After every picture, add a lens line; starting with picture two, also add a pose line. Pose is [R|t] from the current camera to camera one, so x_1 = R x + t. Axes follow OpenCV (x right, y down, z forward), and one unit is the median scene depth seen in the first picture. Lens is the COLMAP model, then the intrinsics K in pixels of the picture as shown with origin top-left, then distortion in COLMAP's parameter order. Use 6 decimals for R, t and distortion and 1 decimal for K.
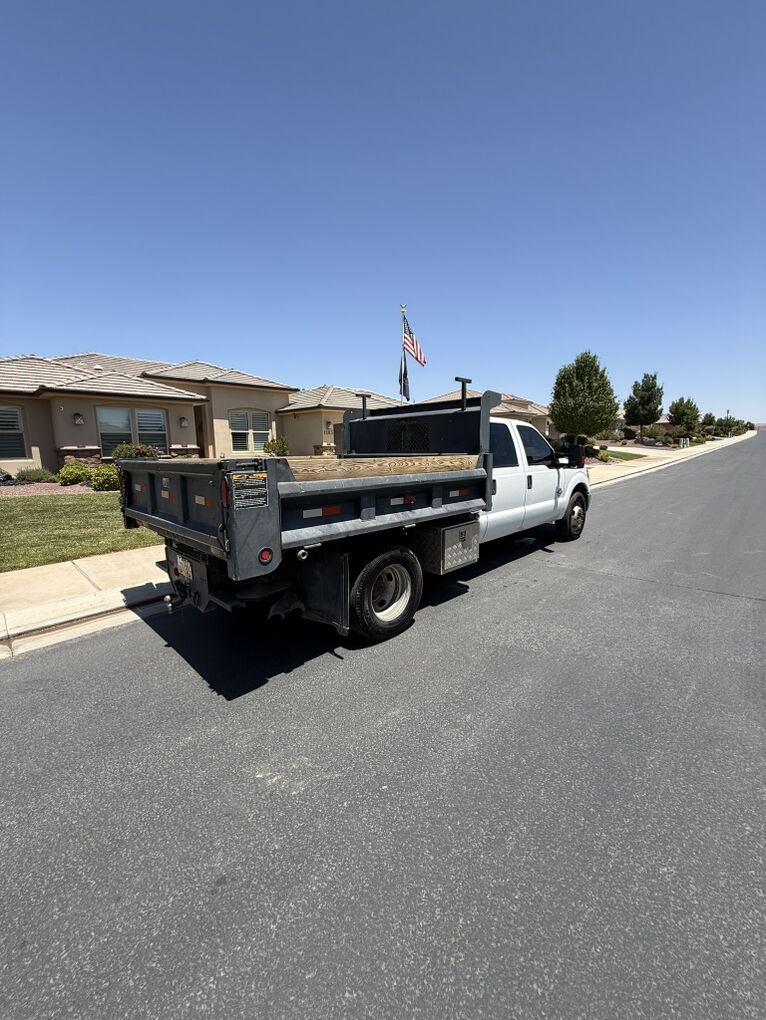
lens RADIAL K [[411.5, 0, 386.0], [0, 411.5, 503.8], [0, 0, 1]] dist [0.000994, 0.000260]
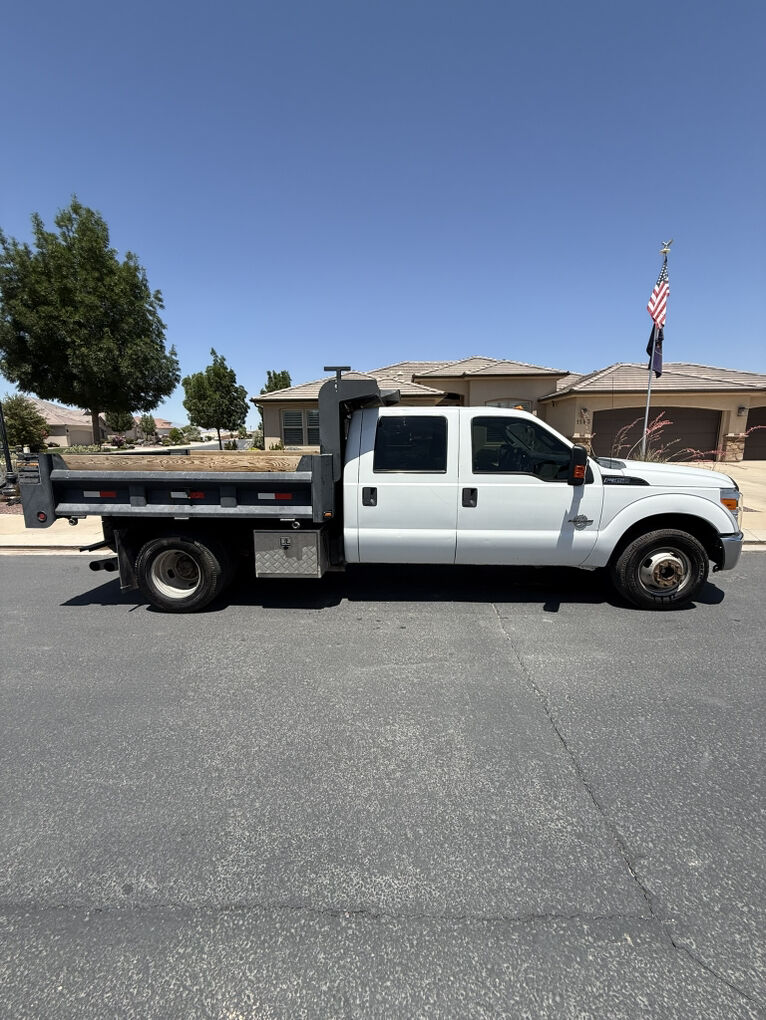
lens RADIAL K [[411.5, 0, 380.5], [0, 411.5, 503.7], [0, 0, 1]] dist [0.000994, 0.000260]
pose [[0.663205, 0.125926, -0.737768, 0.927283], [-0.106424, 0.991594, 0.073582, -0.093639], [0.740833, 0.029716, 0.671032, 0.500367]]
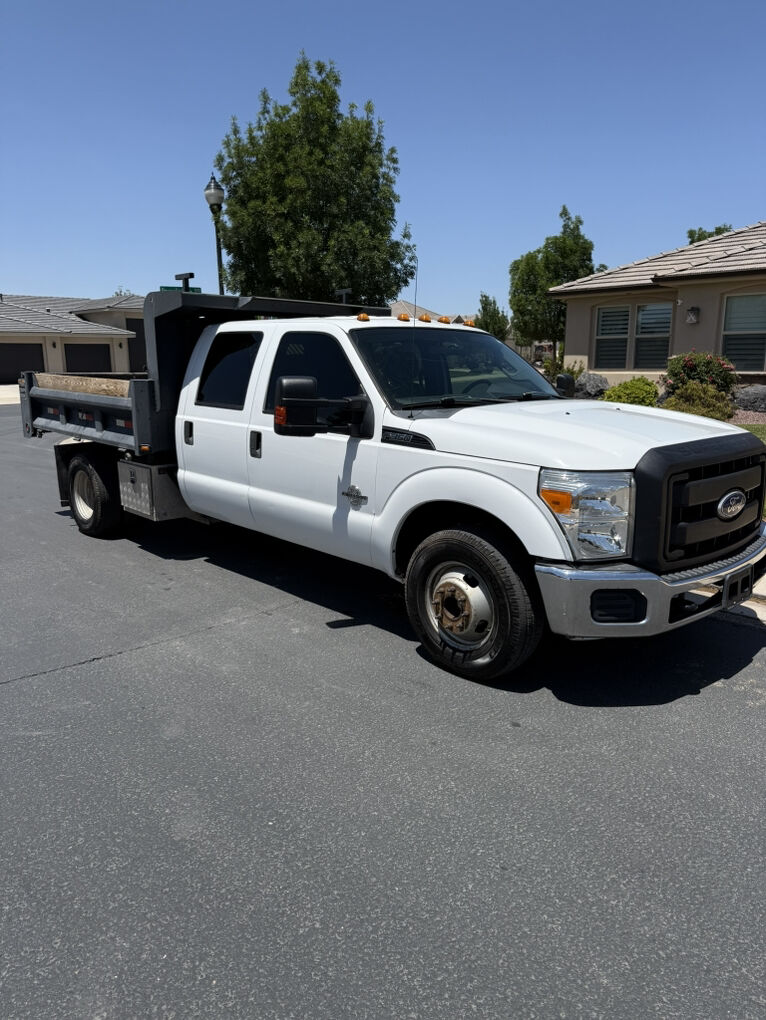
lens RADIAL K [[712.4, 0, 380.1], [0, 712.4, 514.0], [0, 0, 1]] dist [0.018752, -0.016885]
pose [[-0.037316, 0.228266, -0.972883, 1.497372], [-0.135455, 0.963421, 0.231242, -0.237952], [0.990081, 0.140410, -0.005031, 1.416812]]
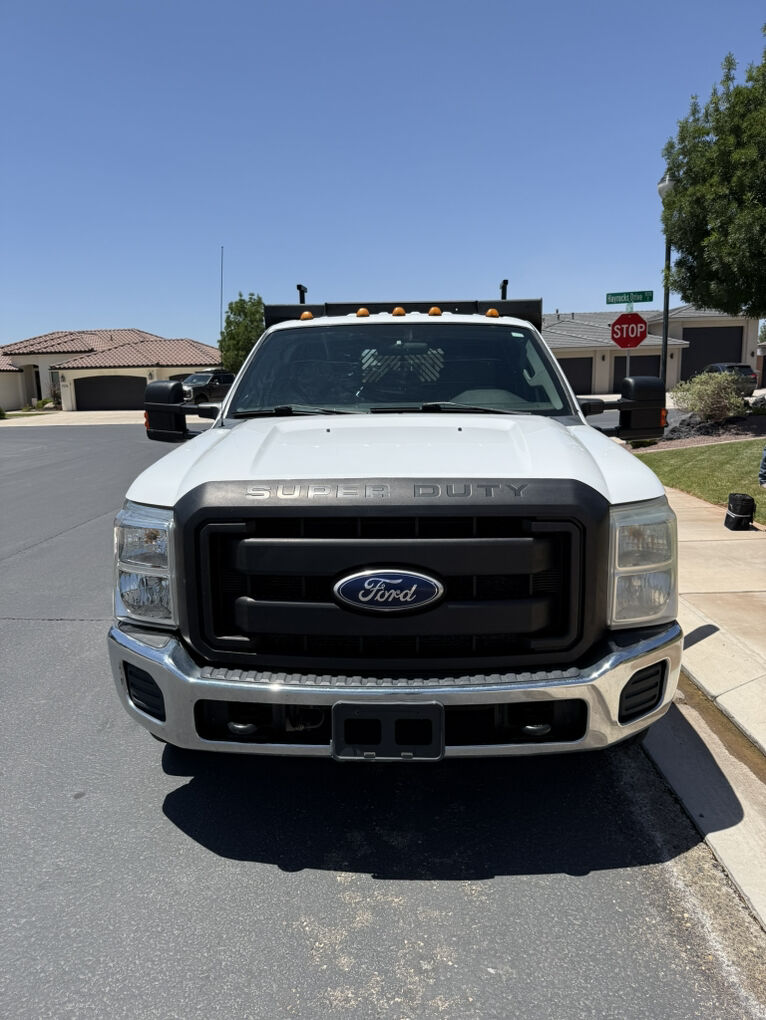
lens RADIAL K [[712.4, 0, 380.6], [0, 712.4, 510.0], [0, 0, 1]] dist [0.018752, -0.016885]
pose [[-0.725446, 0.155368, -0.670514, 1.043242], [-0.064252, 0.954648, 0.290722, -0.298437], [0.685273, 0.253985, -0.682563, 2.063975]]
